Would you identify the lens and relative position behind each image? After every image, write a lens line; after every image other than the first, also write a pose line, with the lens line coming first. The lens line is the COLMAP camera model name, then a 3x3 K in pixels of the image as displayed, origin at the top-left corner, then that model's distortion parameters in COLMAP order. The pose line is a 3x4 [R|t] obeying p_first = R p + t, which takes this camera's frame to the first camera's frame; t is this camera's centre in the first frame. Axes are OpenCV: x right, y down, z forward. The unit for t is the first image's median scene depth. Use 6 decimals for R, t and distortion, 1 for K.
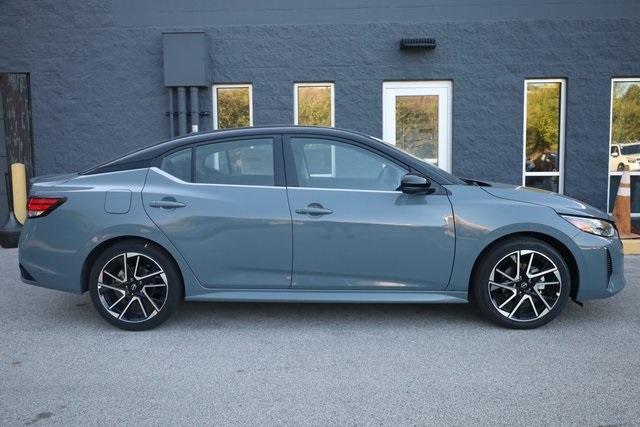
lens RADIAL K [[584.0, 0, 306.3], [0, 584.0, 212.6], [0, 0, 1]] dist [0.006118, -0.002299]
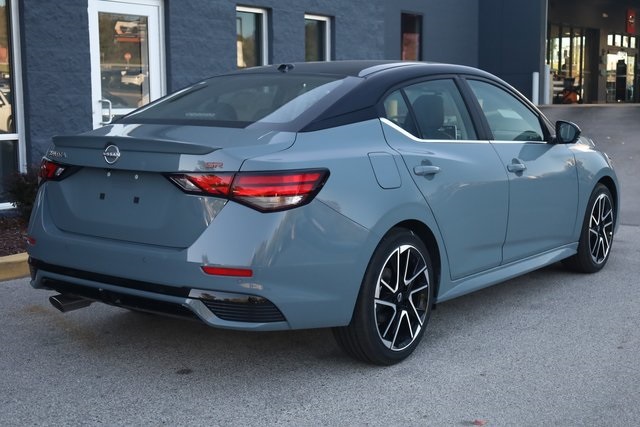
lens RADIAL K [[915.1, 0, 320.0], [0, 915.1, 213.5], [0, 0, 1]] dist [-0.034001, 0.391845]
pose [[0.551585, -0.095828, 0.828596, -1.194536], [0.080512, 0.994857, 0.061461, -0.039366], [-0.830224, 0.032811, 0.556463, 0.485678]]
